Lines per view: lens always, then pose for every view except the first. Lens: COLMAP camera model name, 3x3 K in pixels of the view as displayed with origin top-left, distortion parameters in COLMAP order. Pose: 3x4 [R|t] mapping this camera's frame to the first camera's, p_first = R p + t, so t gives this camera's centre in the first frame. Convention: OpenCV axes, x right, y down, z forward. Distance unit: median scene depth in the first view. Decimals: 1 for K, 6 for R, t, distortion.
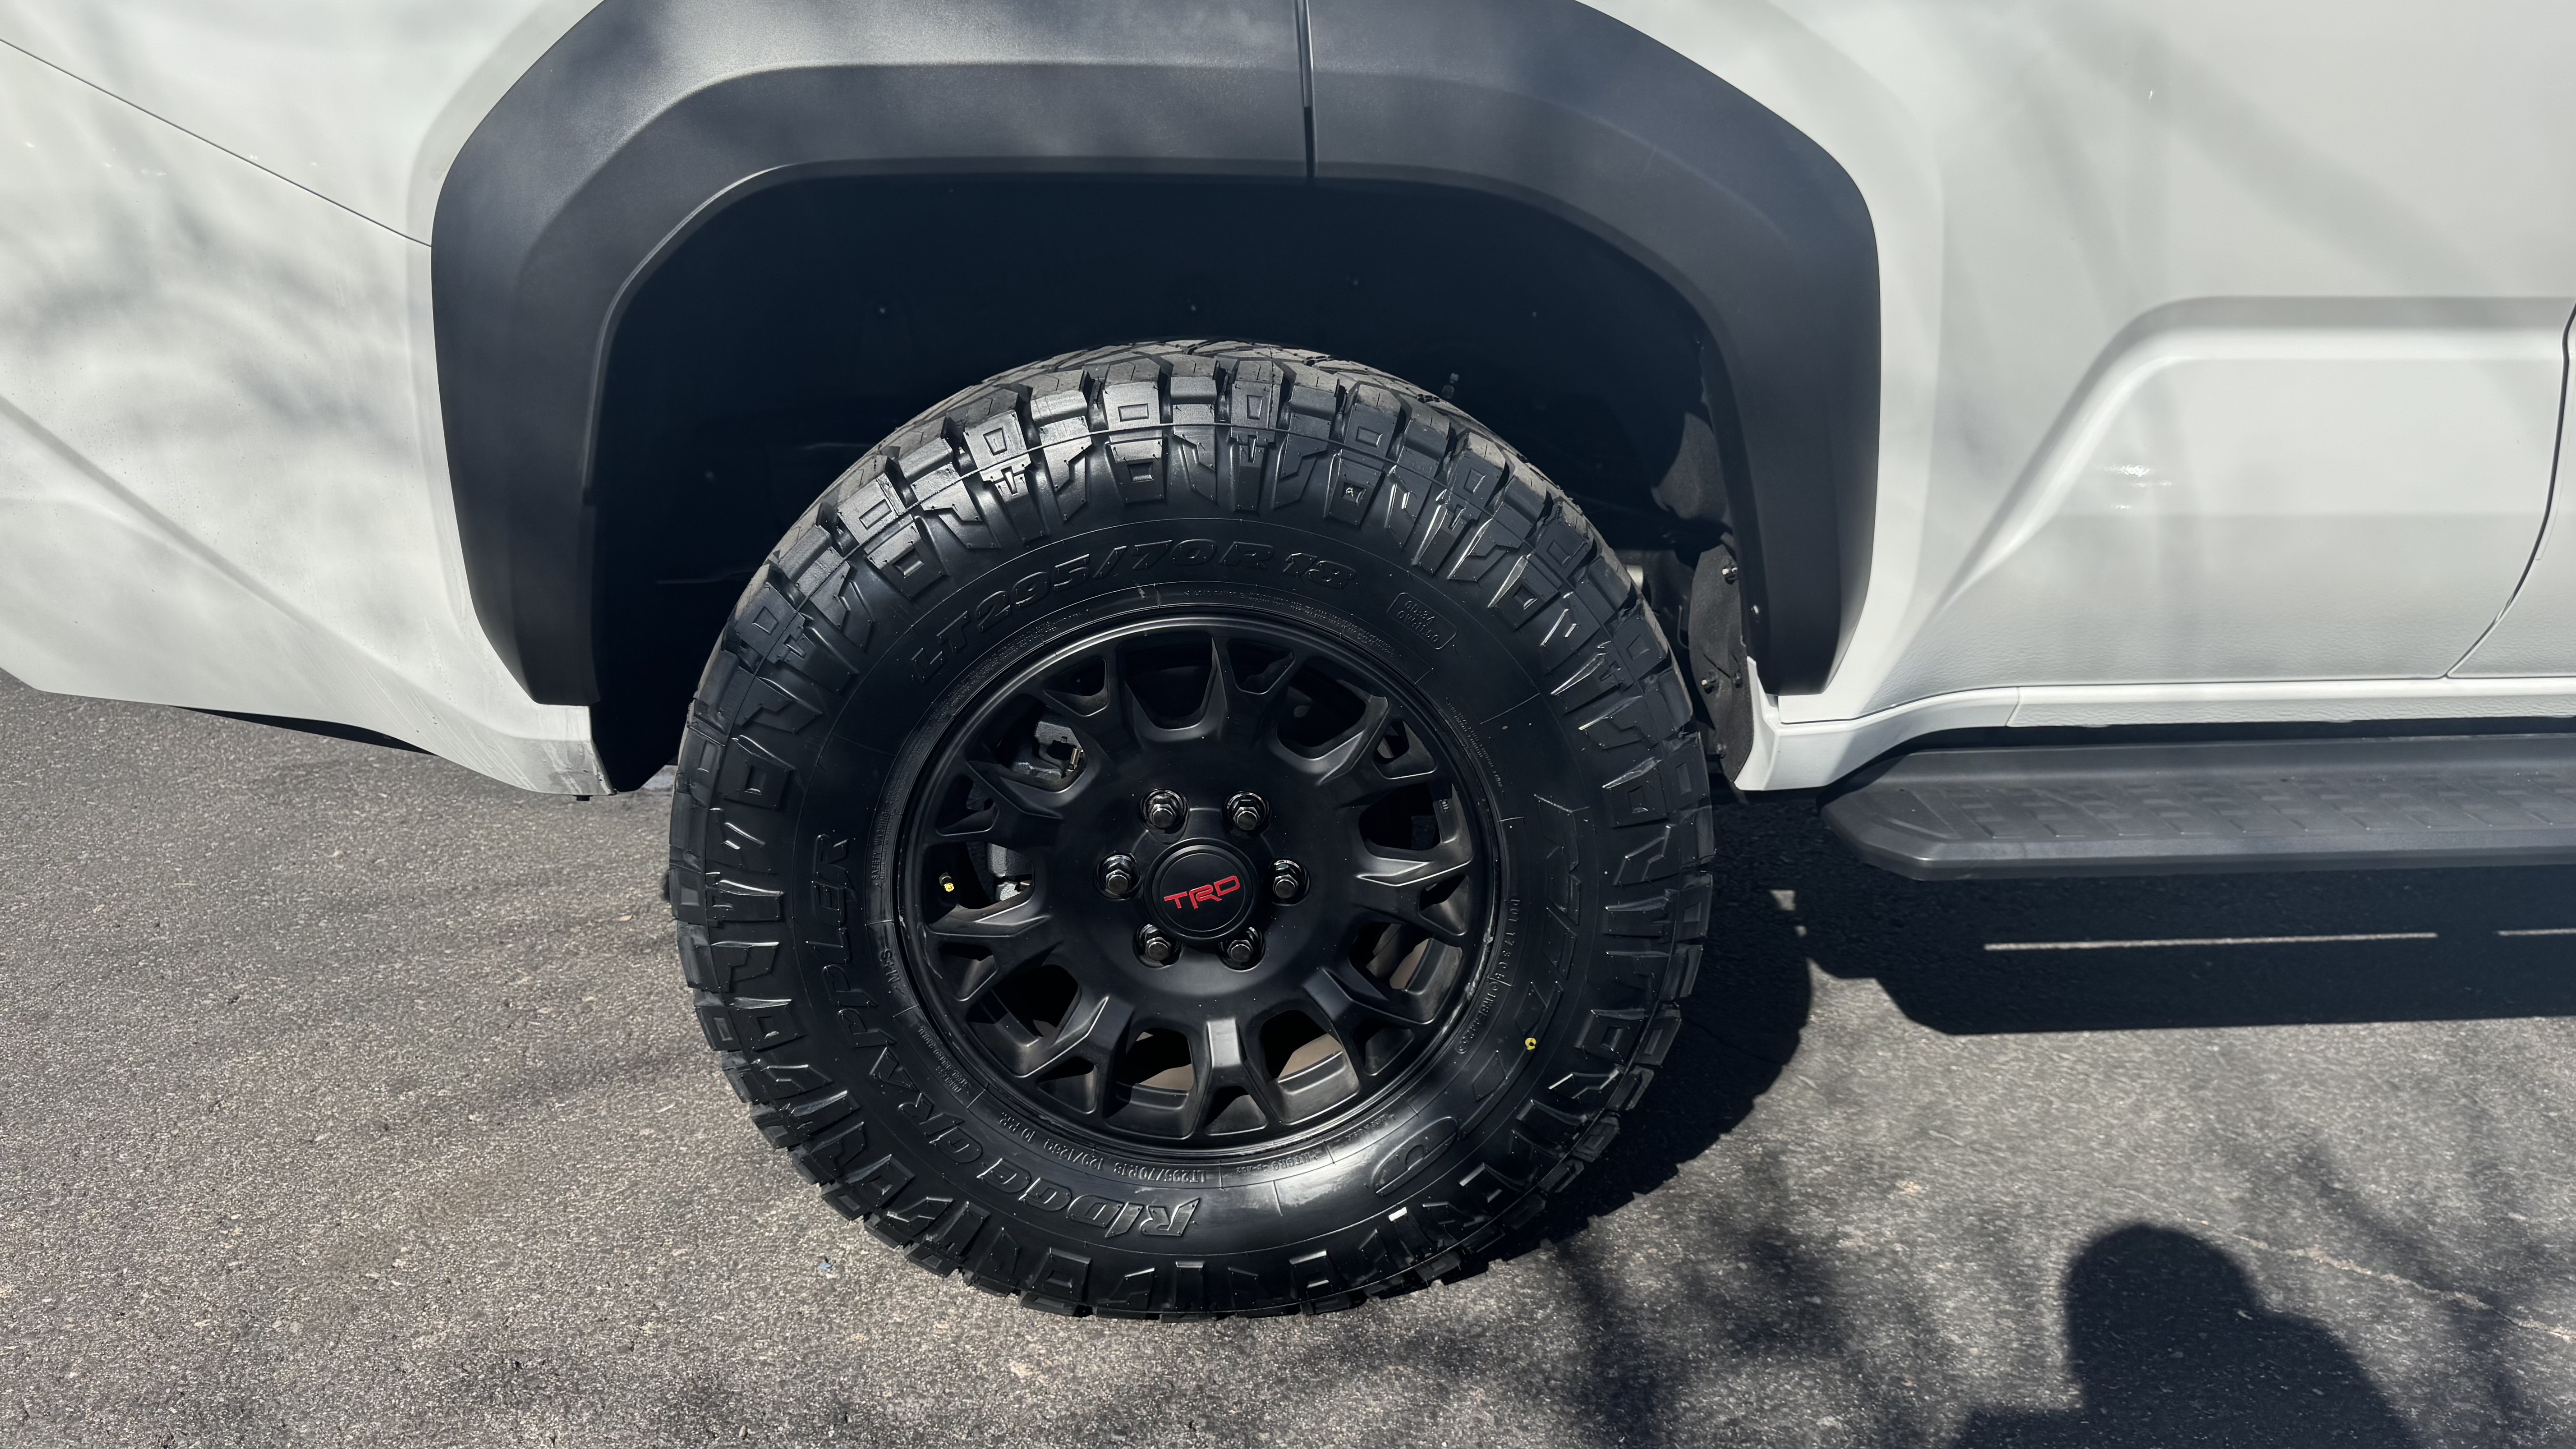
lens RADIAL K [[1832.2, 0, 1319.6], [0, 1832.2, 726.0], [0, 0, 1]] dist [0.052531, -0.056925]
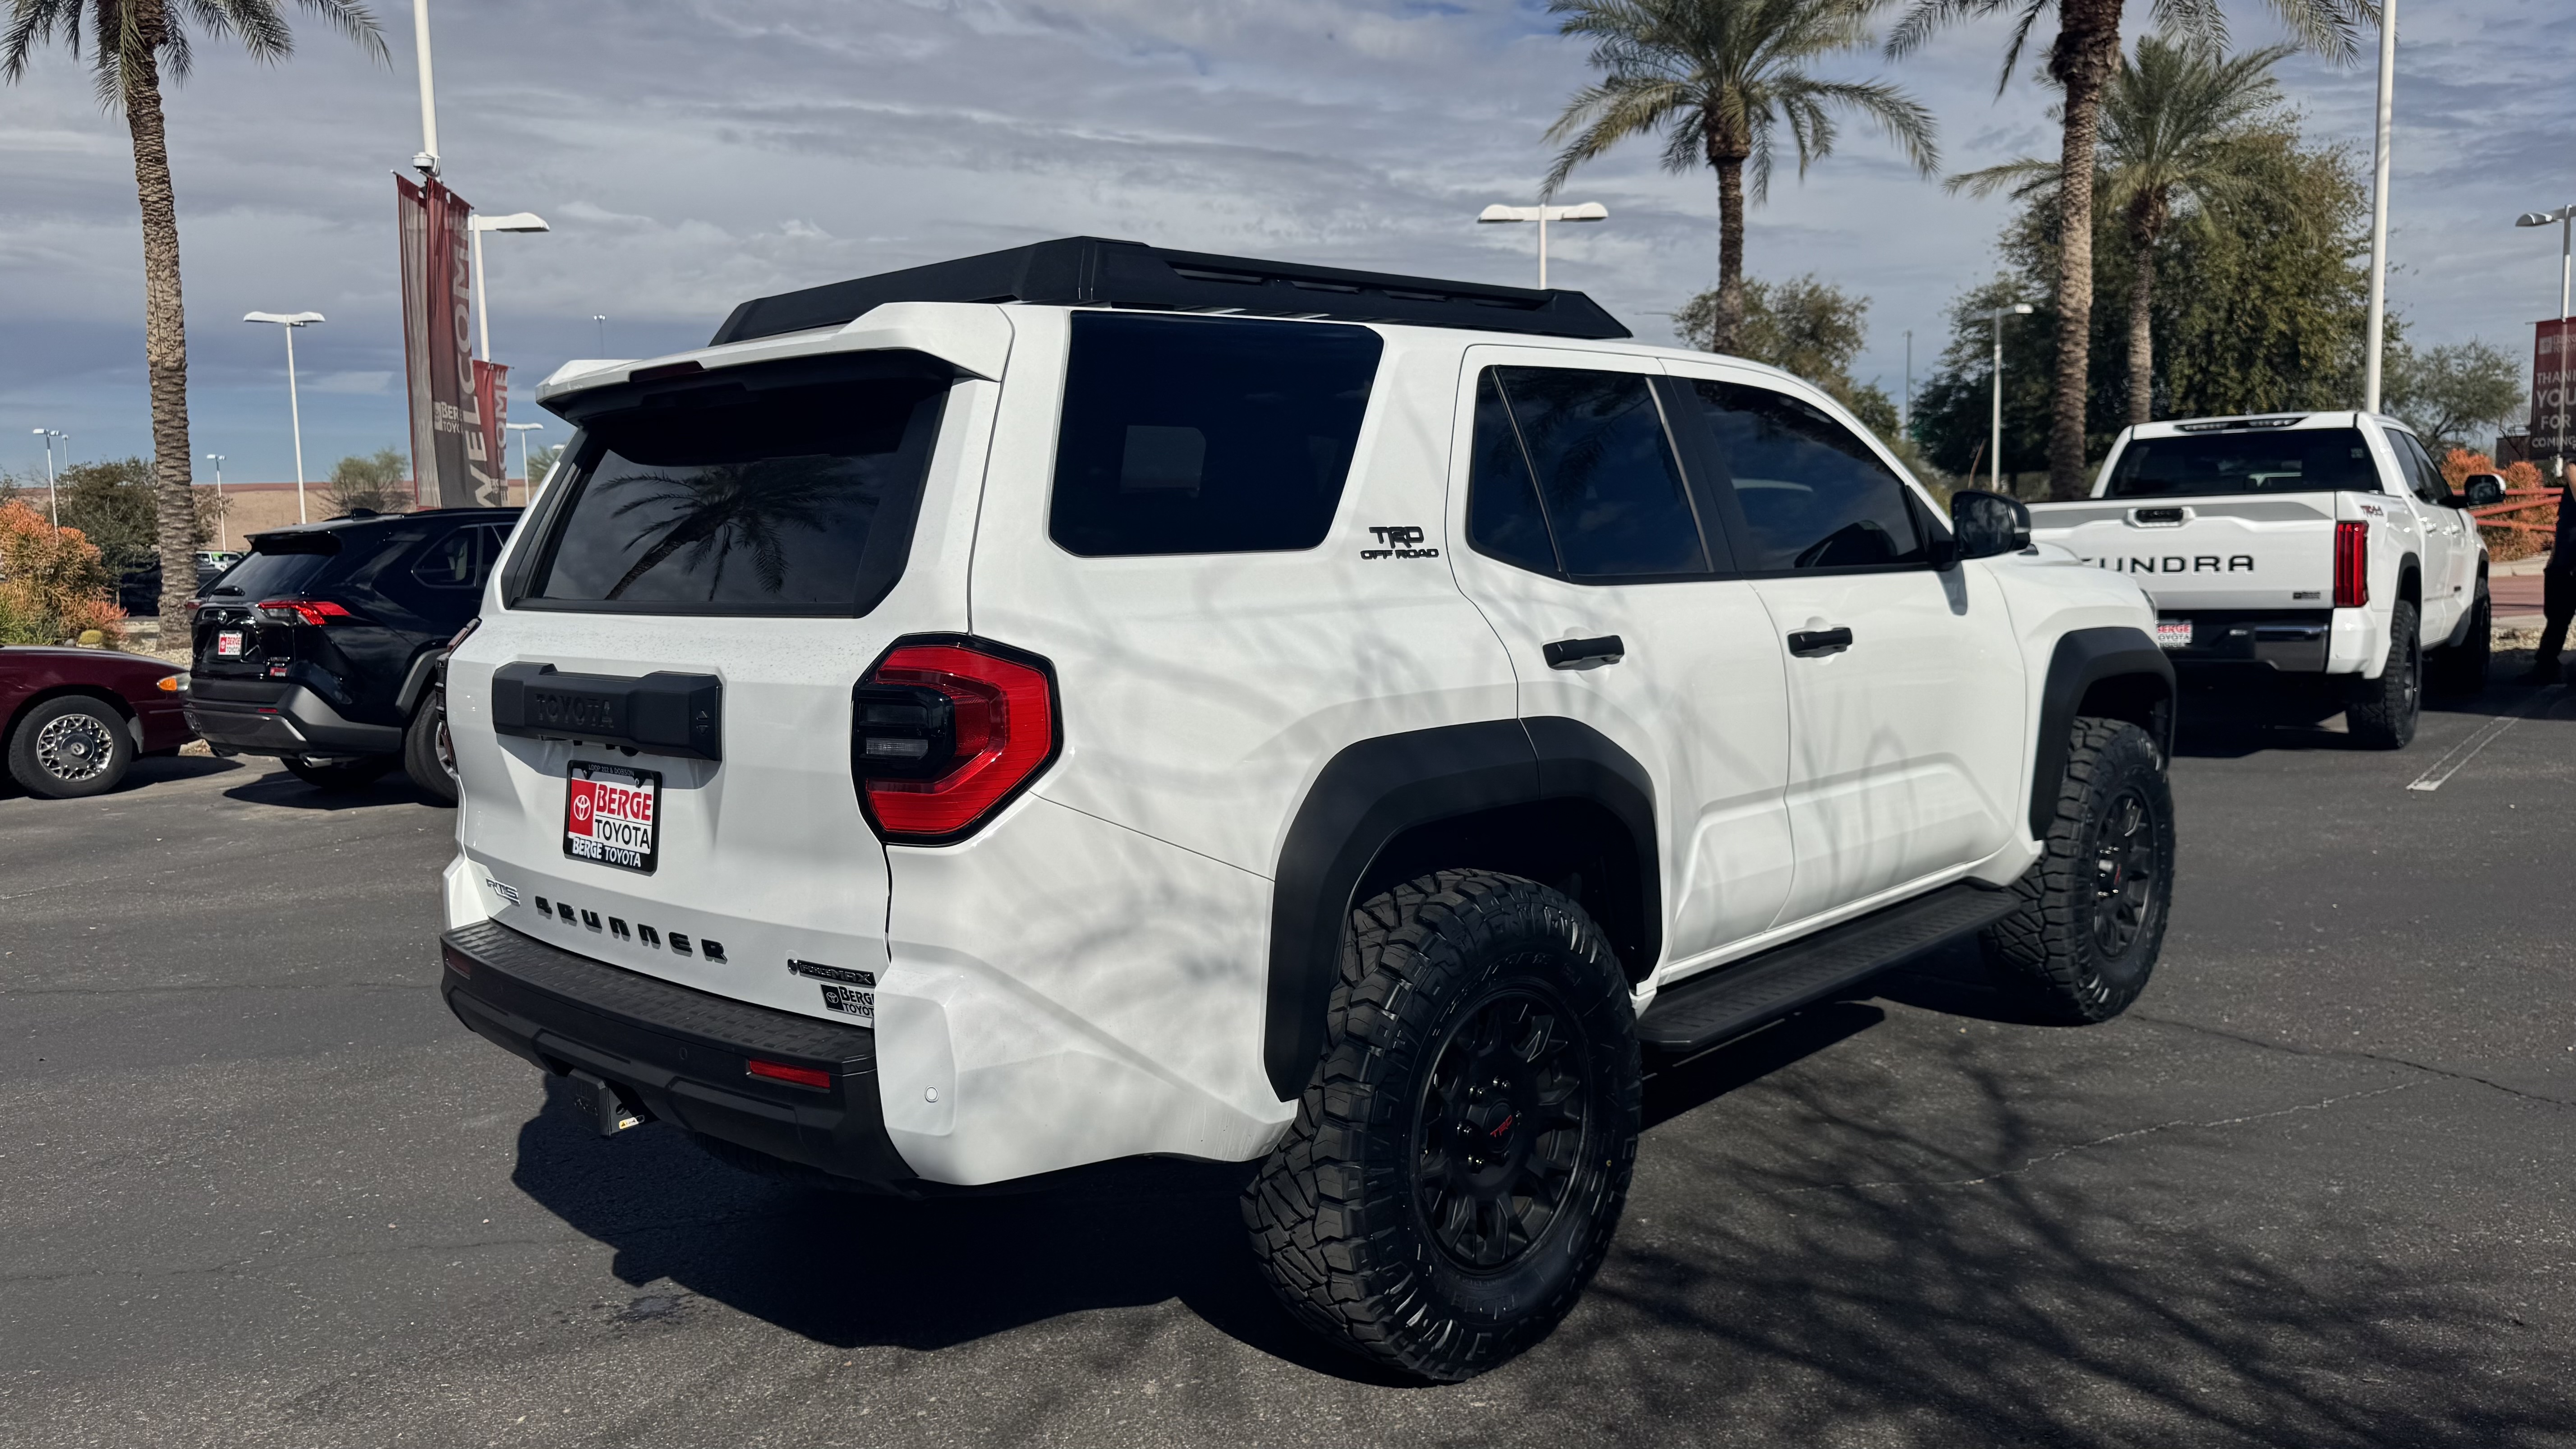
lens RADIAL K [[1832.2, 0, 1297.2], [0, 1832.2, 693.5], [0, 0, 1]] dist [0.052531, -0.056925]
pose [[0.739811, -0.082804, 0.667700, -1.615154], [0.243290, 0.958169, -0.150738, -0.124628], [-0.627288, 0.273962, 0.729009, -0.528823]]
